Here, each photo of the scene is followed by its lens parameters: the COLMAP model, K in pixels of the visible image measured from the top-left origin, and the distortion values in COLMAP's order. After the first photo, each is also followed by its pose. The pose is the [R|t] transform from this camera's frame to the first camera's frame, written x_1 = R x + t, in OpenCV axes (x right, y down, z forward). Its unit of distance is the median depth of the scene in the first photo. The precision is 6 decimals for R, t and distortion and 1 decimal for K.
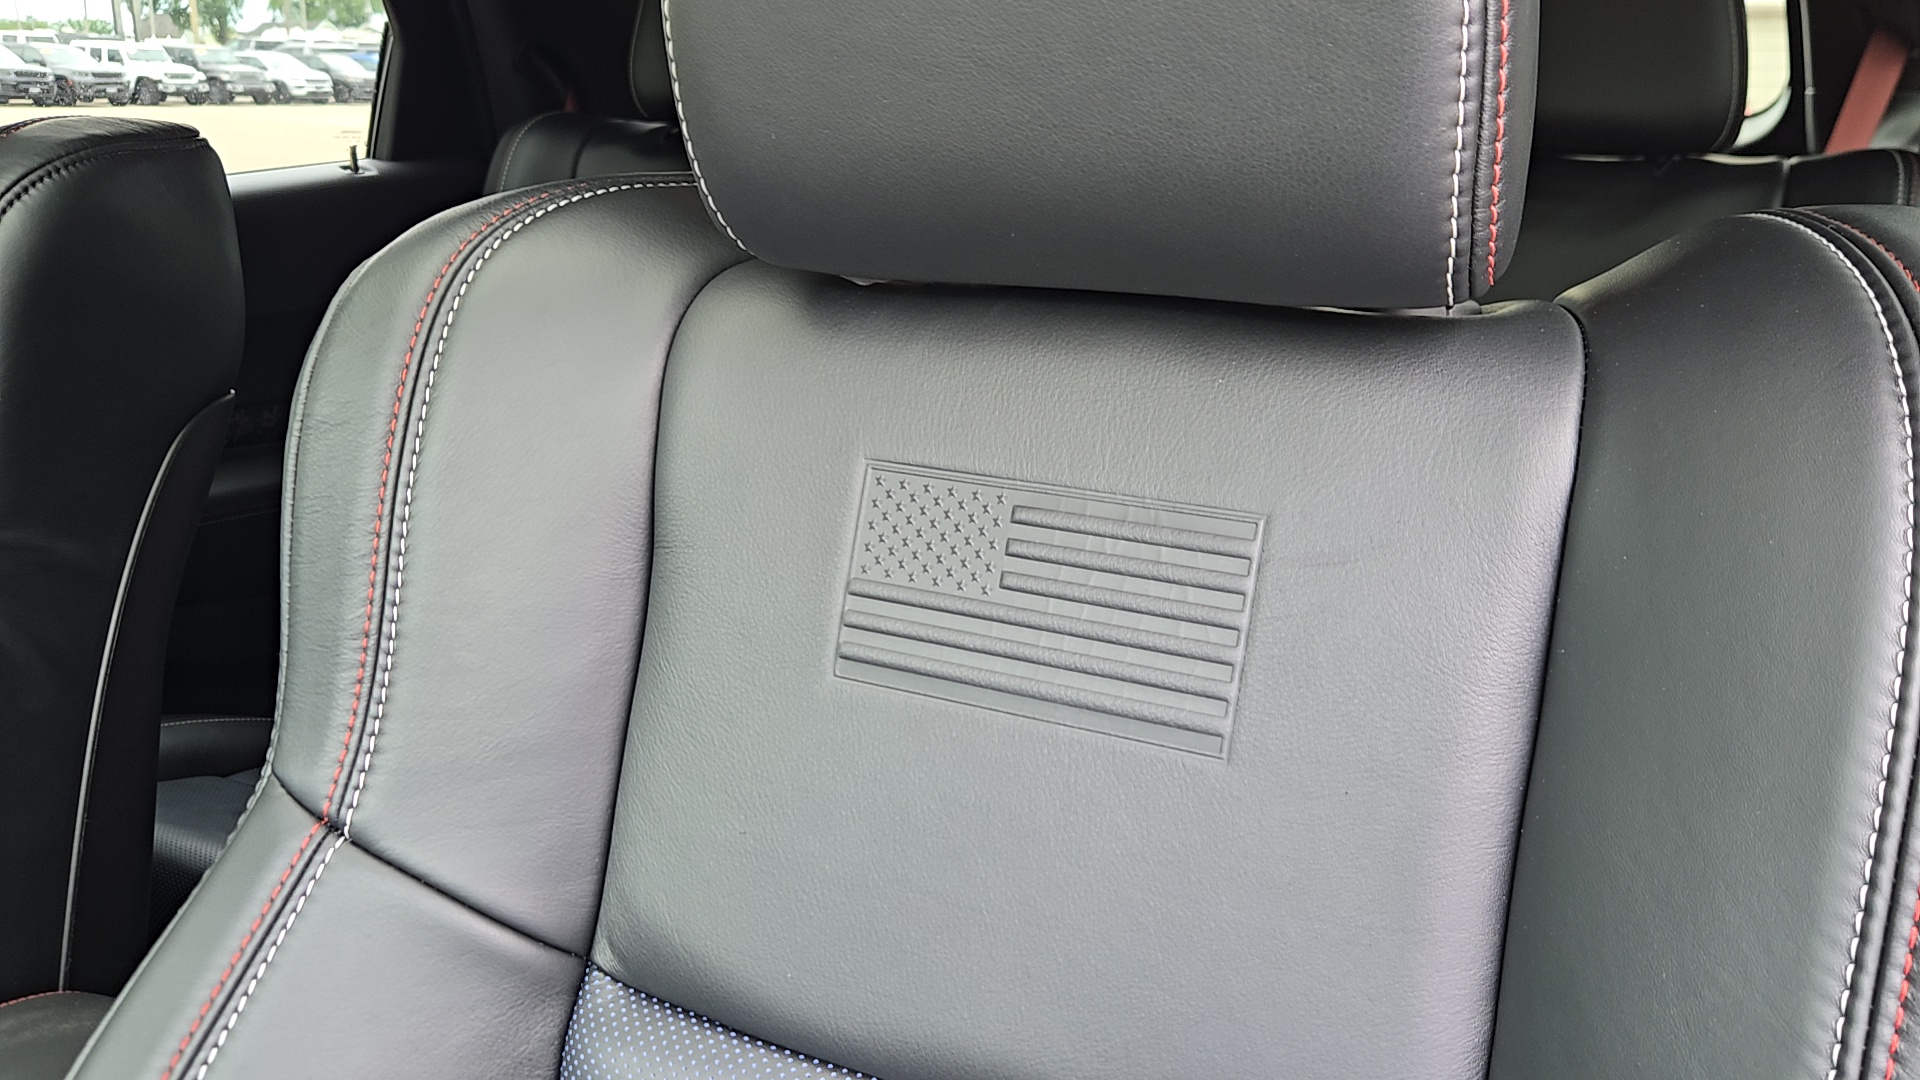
lens RADIAL K [[1623.8, 0, 956.8], [0, 1623.8, 534.8], [0, 0, 1]] dist [0.005919, -0.003678]
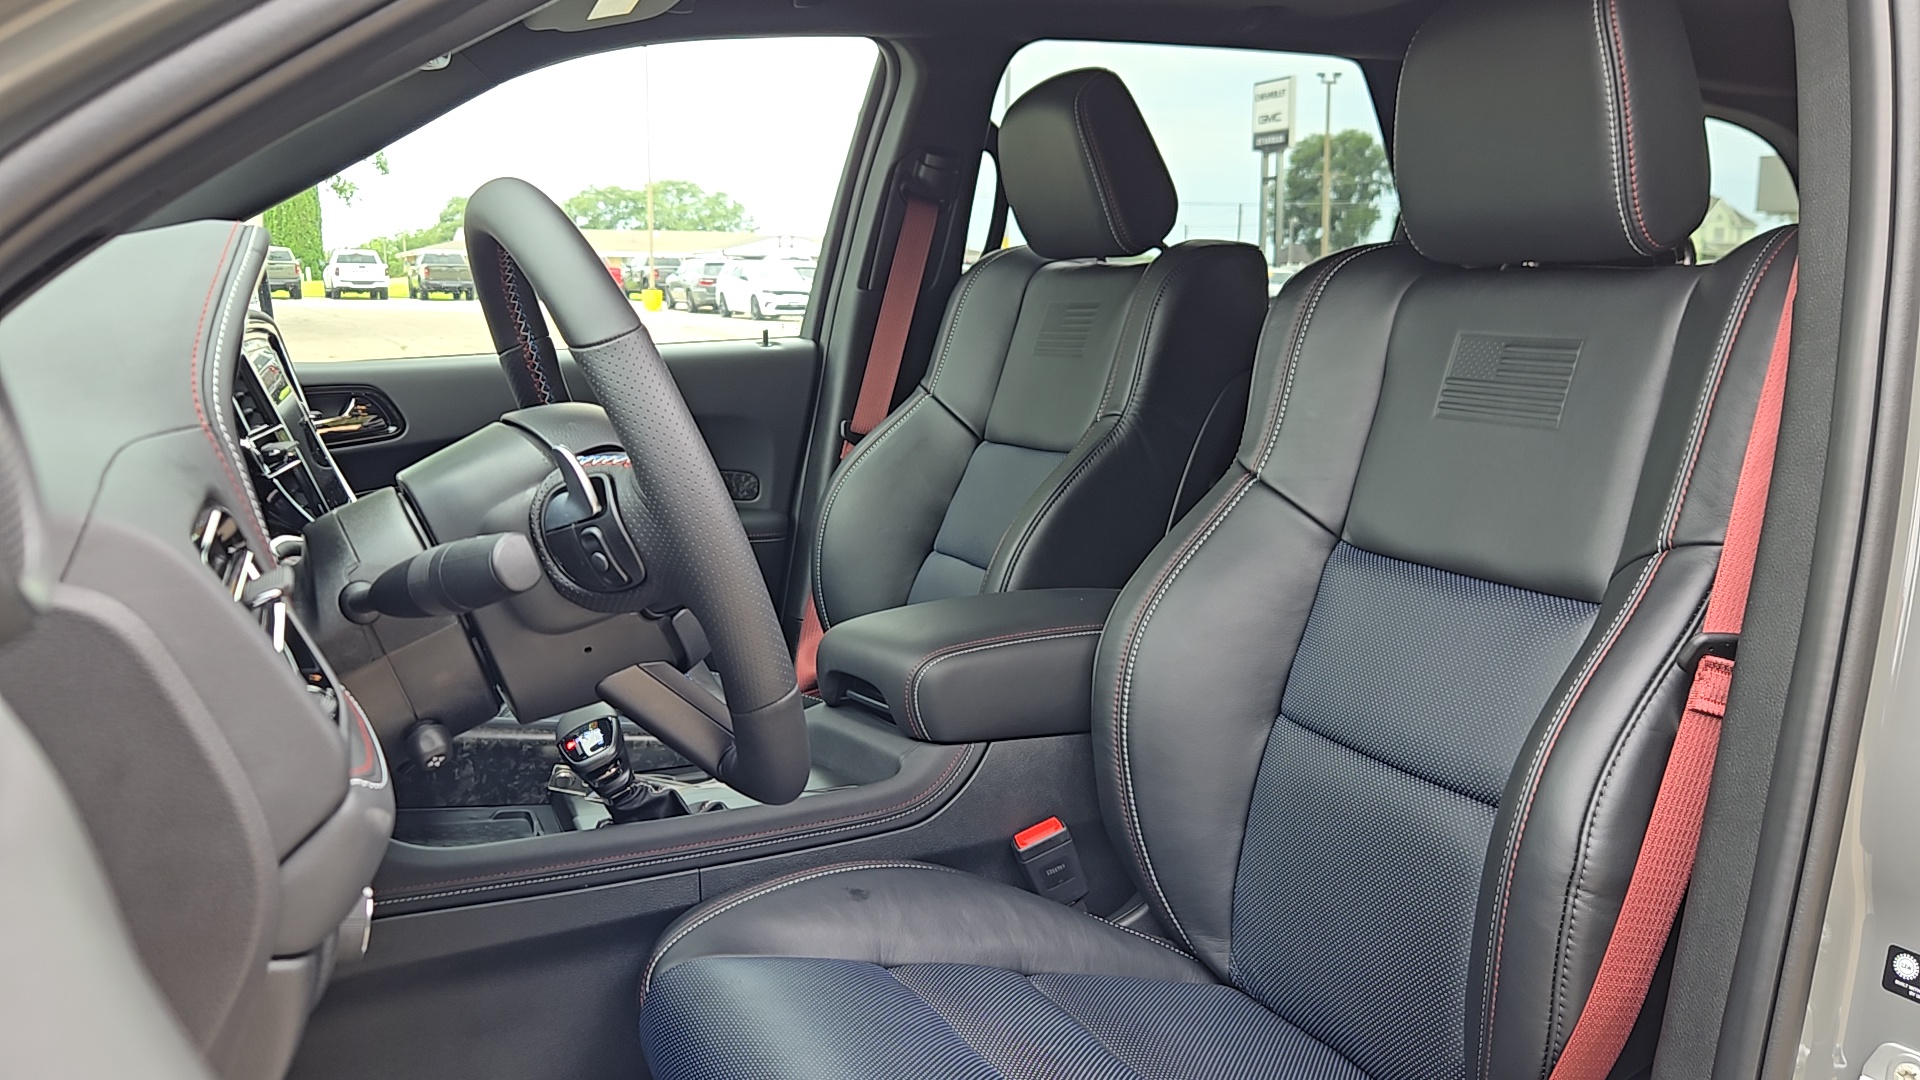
lens RADIAL K [[1597.9, 0, 960.0], [0, 1597.9, 540.0], [0, 0, 1]] dist [0.002205, -0.001956]
pose [[0.801115, 0.087890, -0.592022, 0.776155], [-0.160401, 0.984502, -0.070896, 0.541332], [0.576616, 0.151757, 0.802797, -1.340951]]
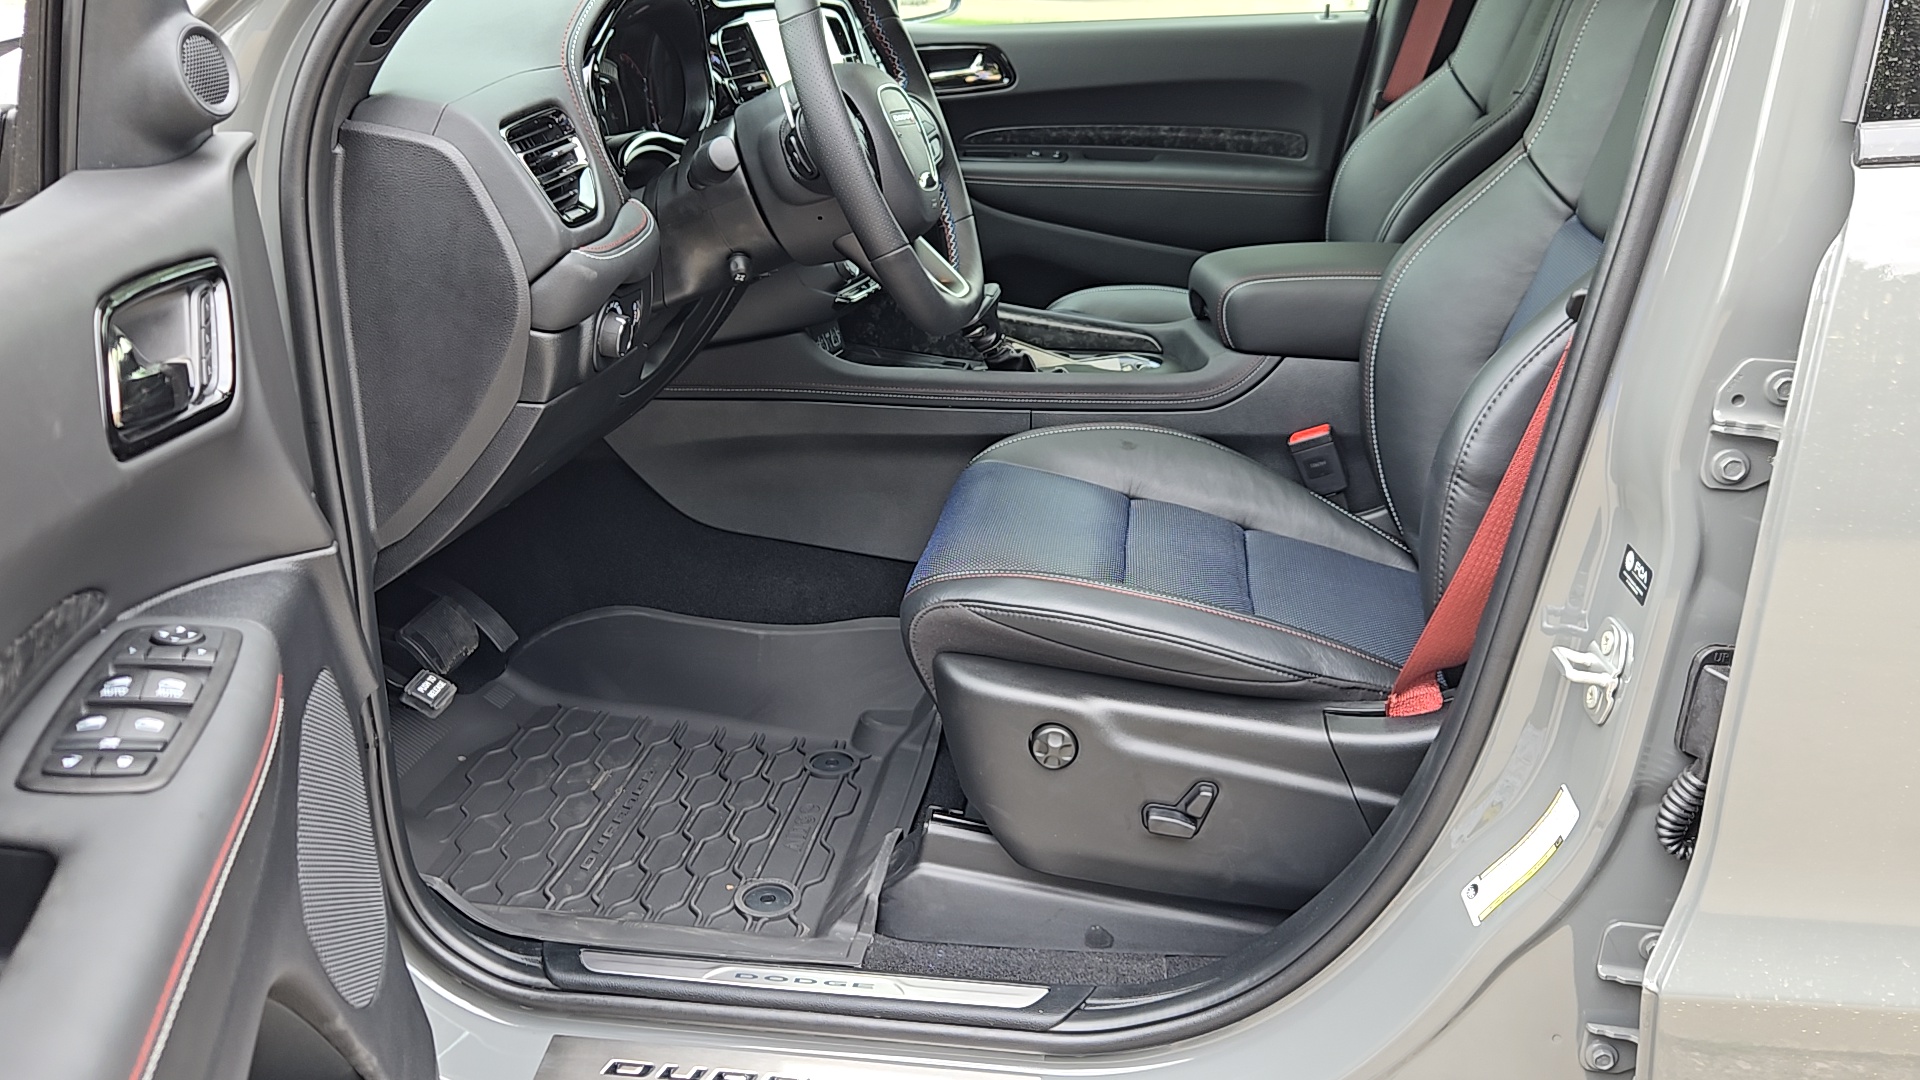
lens RADIAL K [[1591.1, 0, 957.3], [0, 1591.1, 532.1], [0, 0, 1]] dist [0.004898, -0.000854]
pose [[0.345966, 0.318713, -0.882457, 2.065685], [-0.251369, 0.937640, 0.240094, 0.395565], [0.903948, 0.138758, 0.404506, -1.035797]]
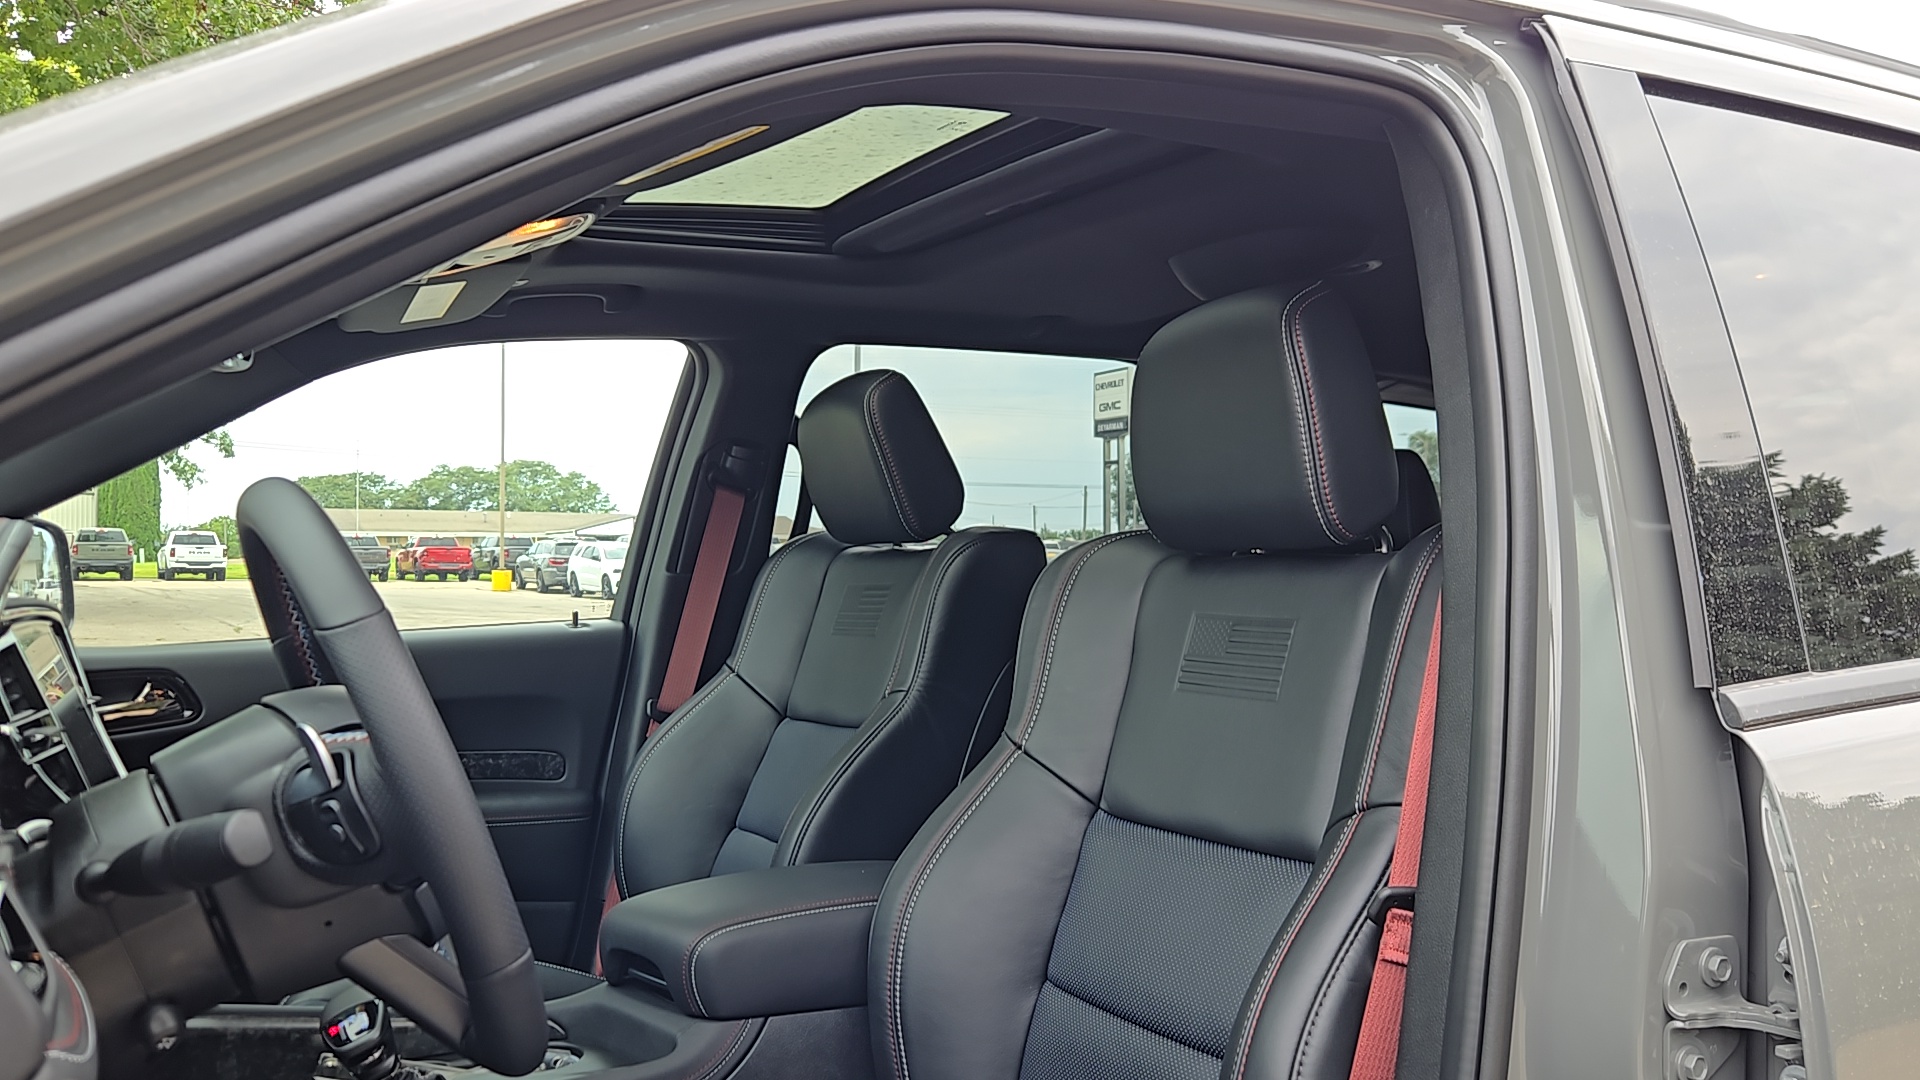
lens RADIAL K [[1591.1, 0, 957.3], [0, 1591.1, 532.1], [0, 0, 1]] dist [0.004898, -0.000854]
pose [[0.851563, -0.019129, -0.523902, 0.962271], [-0.136995, 0.956491, -0.257598, 0.541888], [0.506036, 0.291133, 0.811892, -1.379248]]
